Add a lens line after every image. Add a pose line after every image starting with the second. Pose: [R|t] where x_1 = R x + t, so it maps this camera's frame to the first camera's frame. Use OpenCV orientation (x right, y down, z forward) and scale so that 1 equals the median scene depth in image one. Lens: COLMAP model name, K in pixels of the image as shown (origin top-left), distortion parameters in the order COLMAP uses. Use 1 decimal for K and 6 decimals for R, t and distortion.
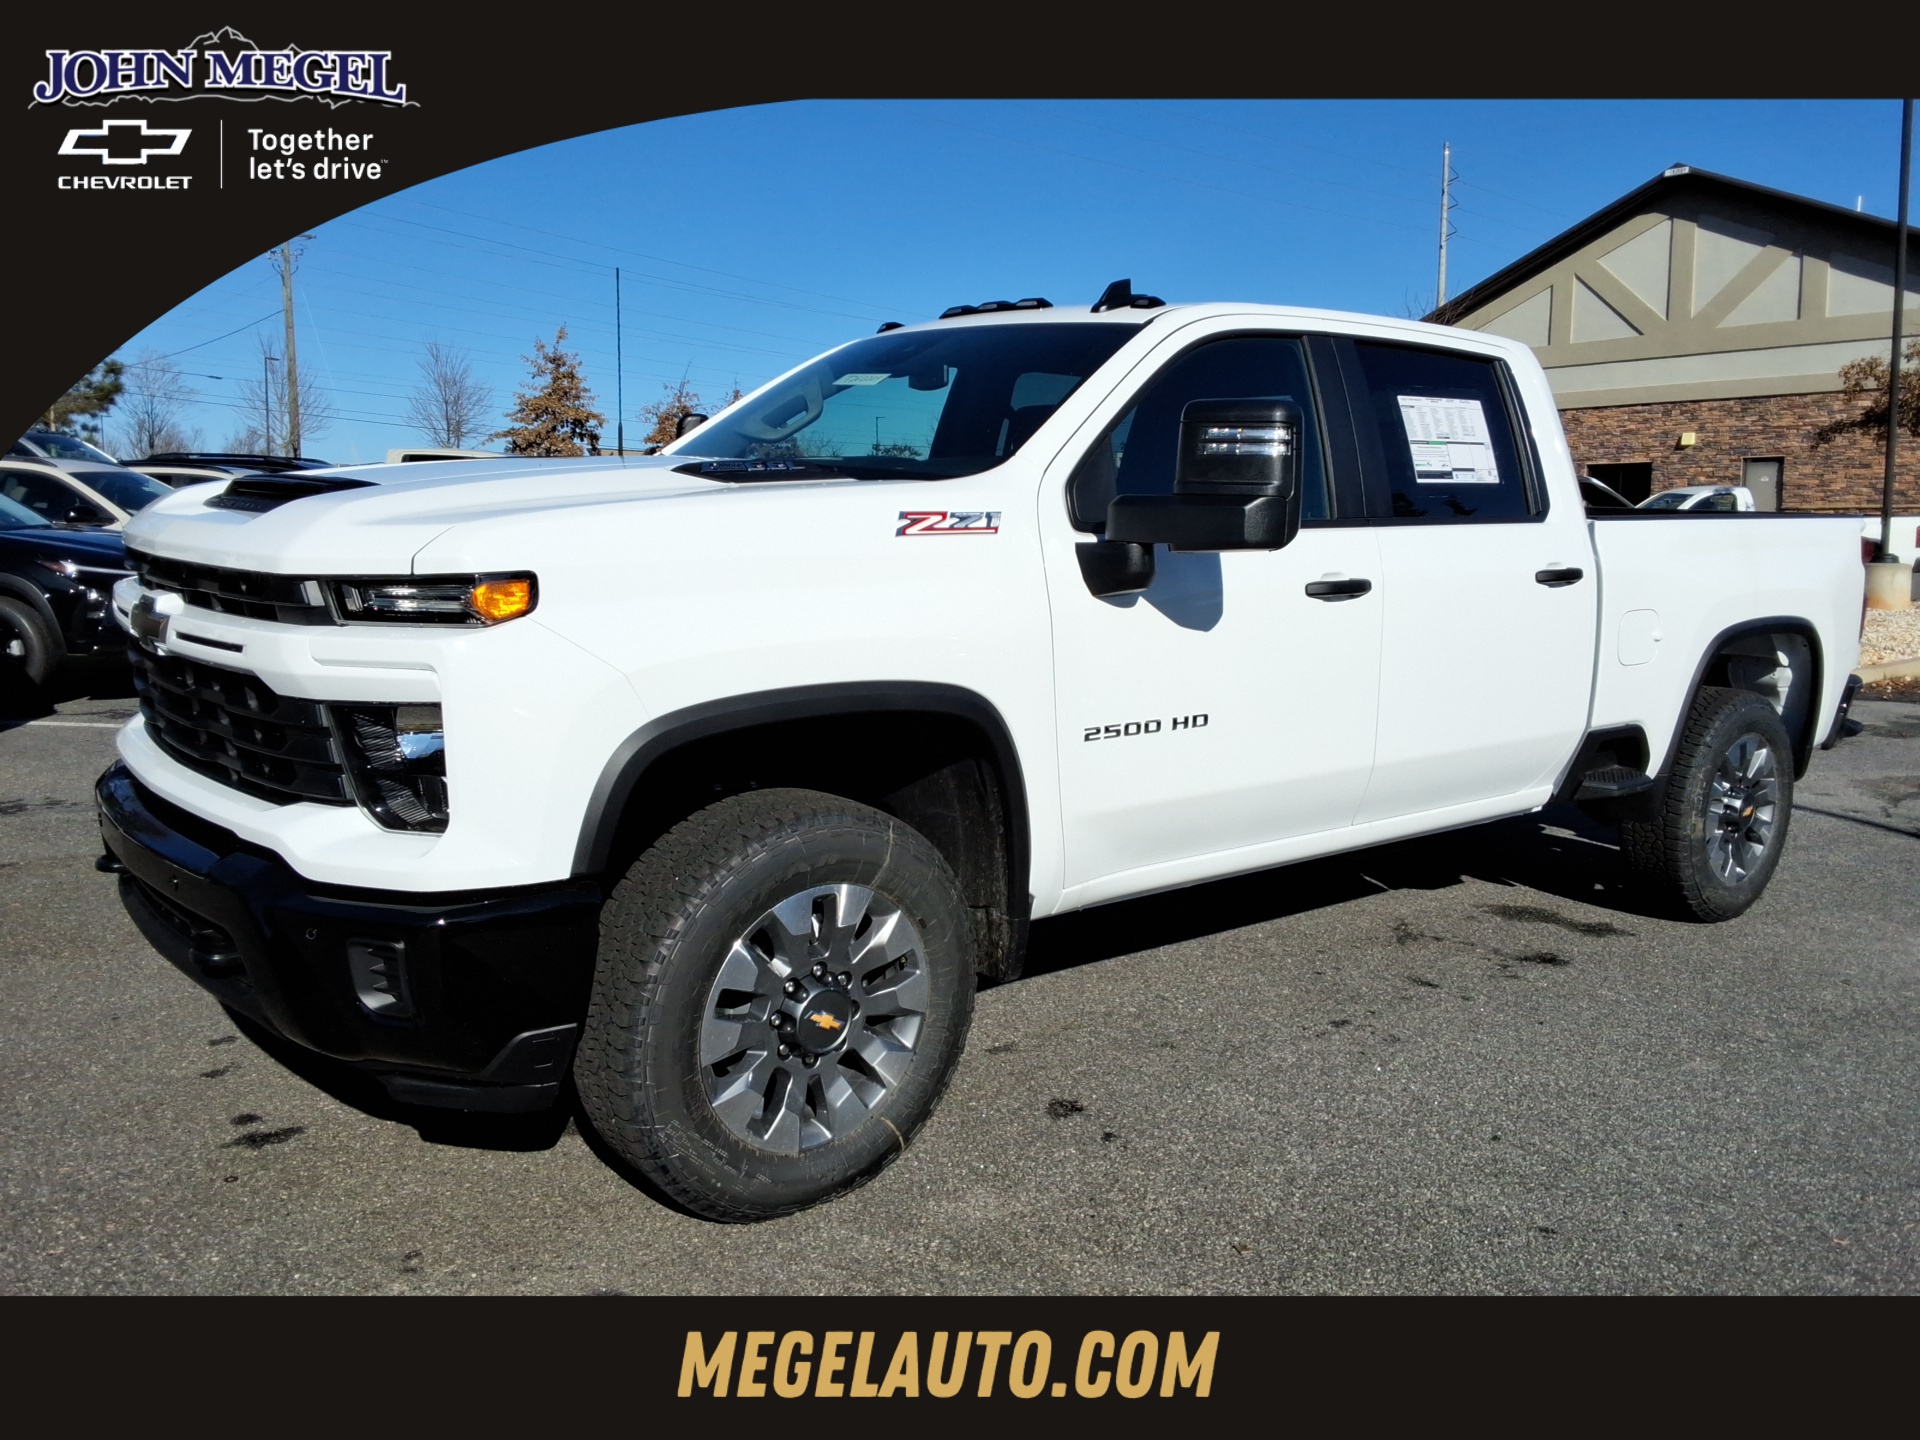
lens RADIAL K [[1539.9, 0, 972.8], [0, 1539.9, 713.1], [0, 0, 1]] dist [0.119065, -0.195371]
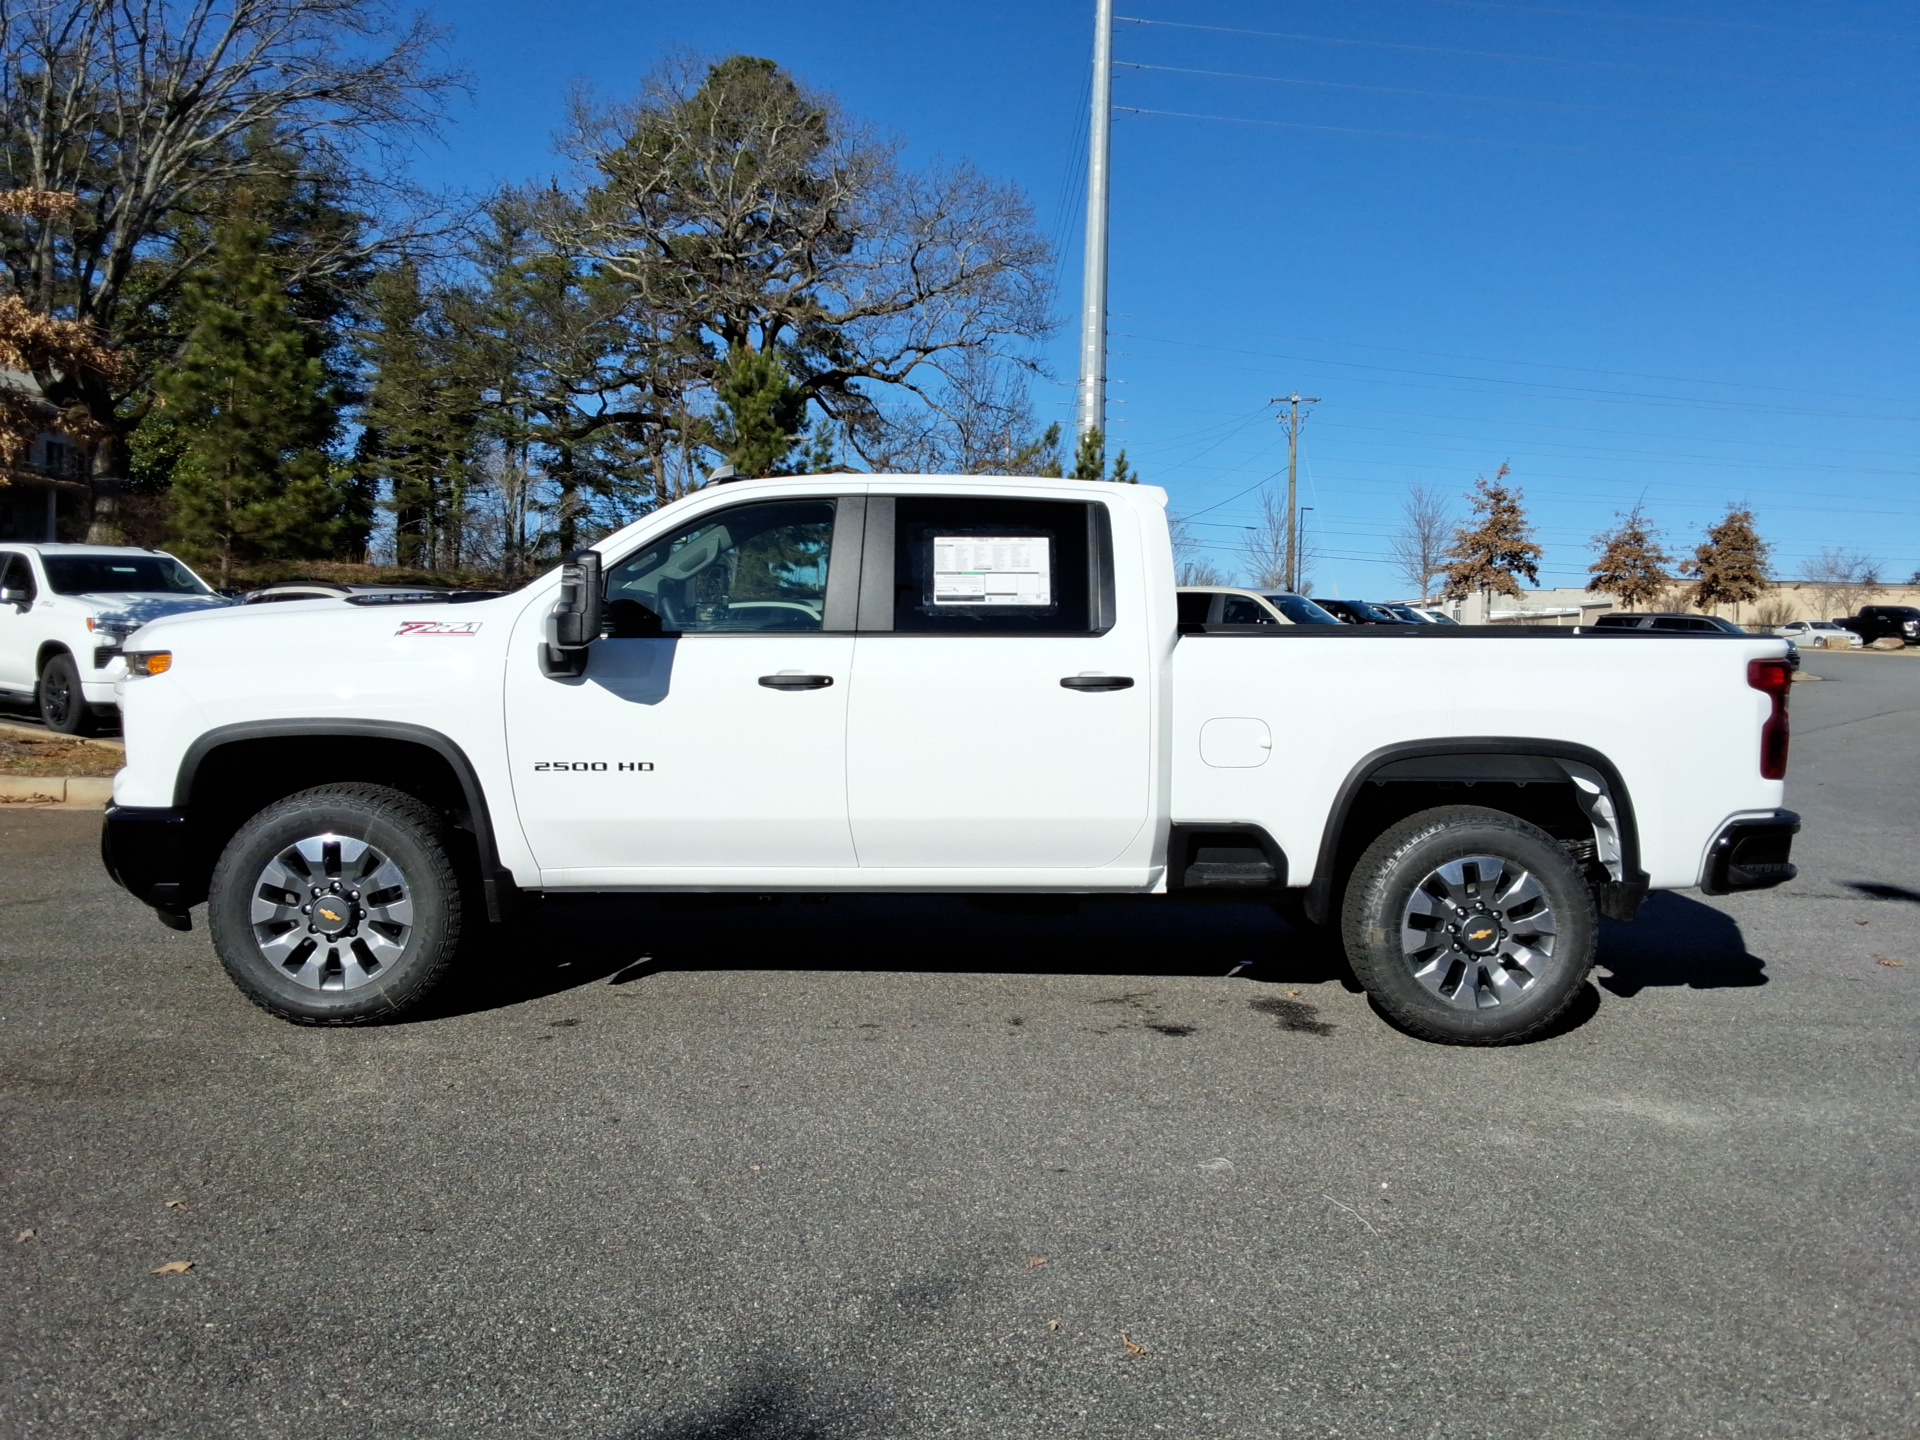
lens RADIAL K [[1539.9, 0, 972.8], [0, 1539.9, 713.1], [0, 0, 1]] dist [0.119065, -0.195371]
pose [[0.788418, 0.032313, -0.614291, 1.057497], [-0.084236, 0.994883, -0.055781, 0.008372], [0.609345, 0.095724, 0.787106, 0.030609]]
